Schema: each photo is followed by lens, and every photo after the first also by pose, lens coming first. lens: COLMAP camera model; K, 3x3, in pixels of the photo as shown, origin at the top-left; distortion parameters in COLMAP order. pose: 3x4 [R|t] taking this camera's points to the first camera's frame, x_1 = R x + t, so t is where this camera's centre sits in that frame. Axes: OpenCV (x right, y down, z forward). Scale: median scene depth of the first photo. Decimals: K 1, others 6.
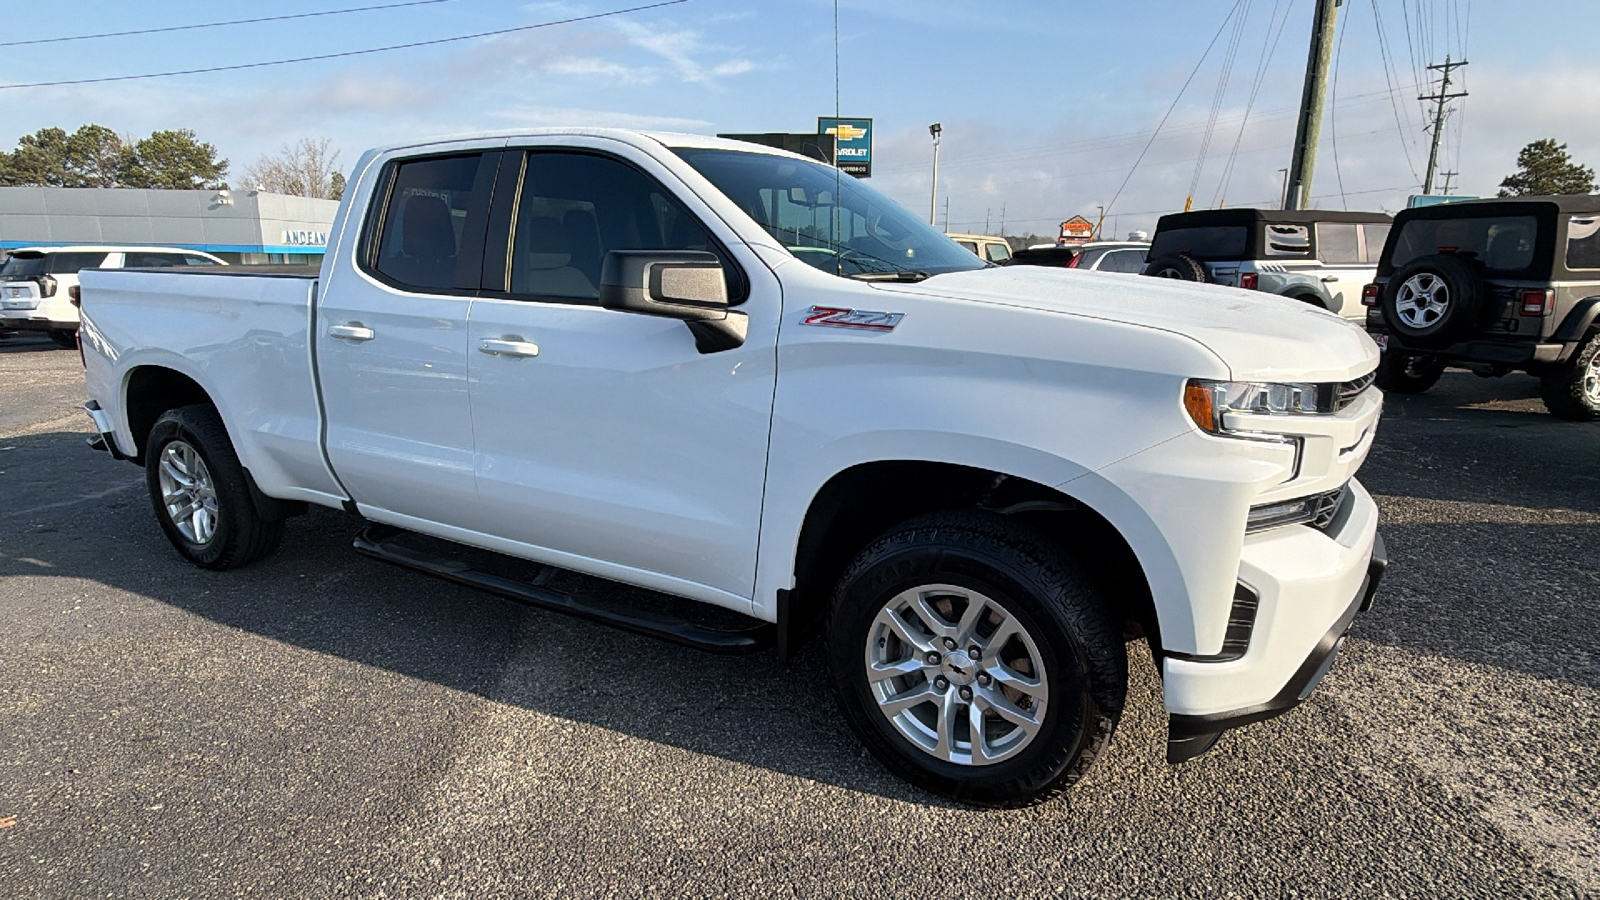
lens RADIAL K [[850.2, 0, 800.0], [0, 850.2, 450.0], [0, 0, 1]] dist [-0.000930, 0.000635]
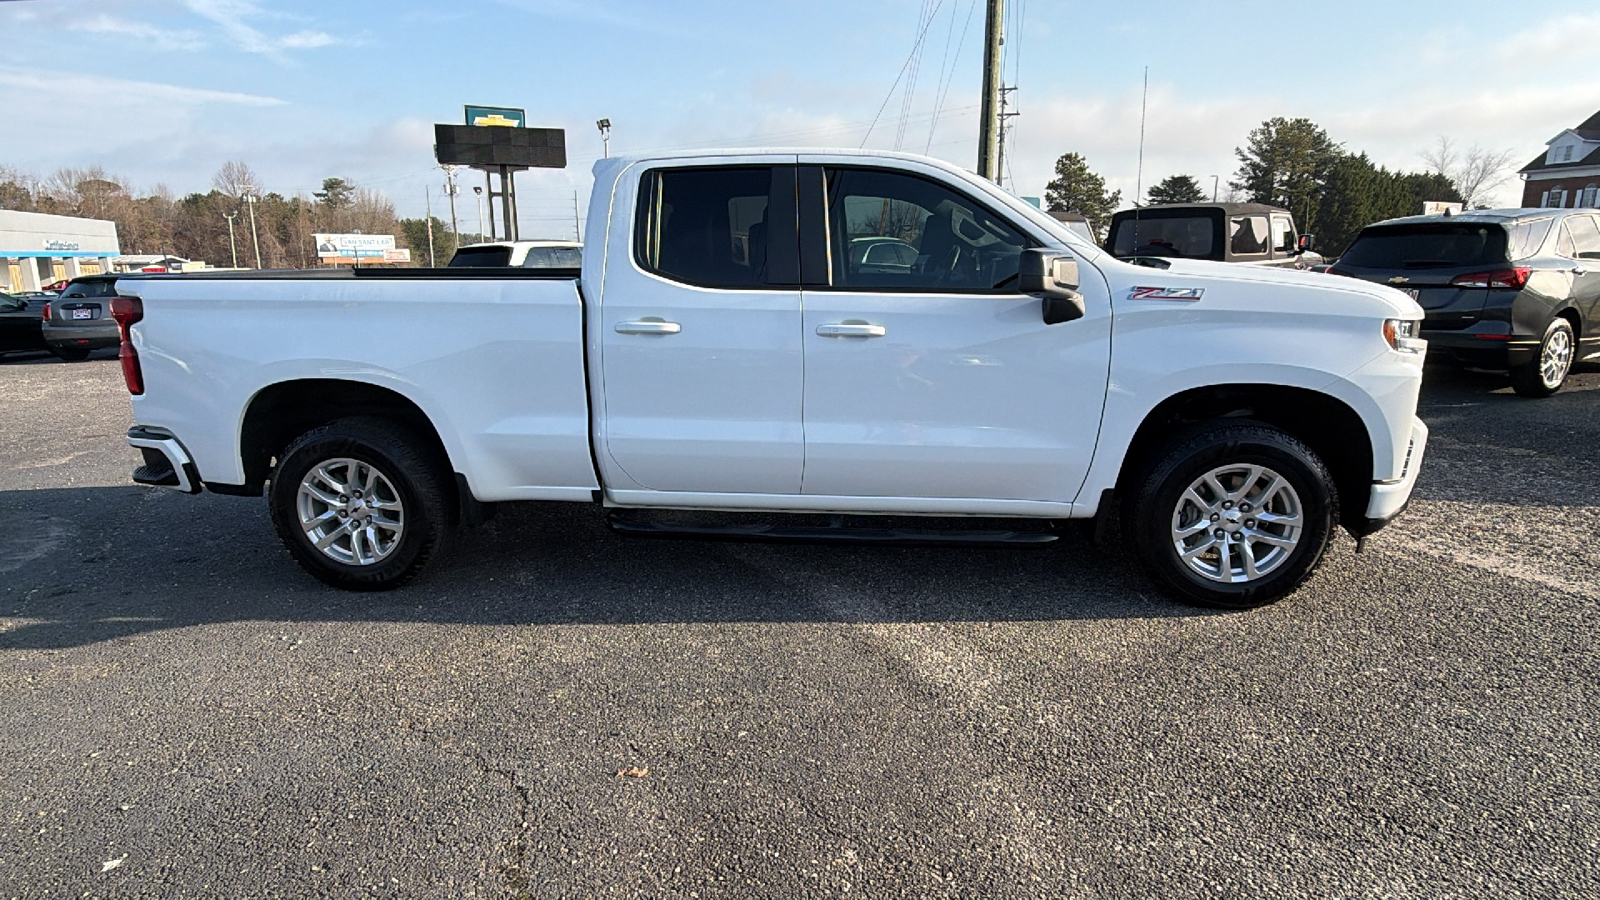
lens RADIAL K [[850.2, 0, 800.0], [0, 850.2, 450.0], [0, 0, 1]] dist [-0.000930, 0.000635]
pose [[0.916302, -0.103607, 0.386855, -0.872901], [0.101331, 0.994504, 0.026336, 0.009362], [-0.387458, 0.015068, 0.921764, -0.085896]]
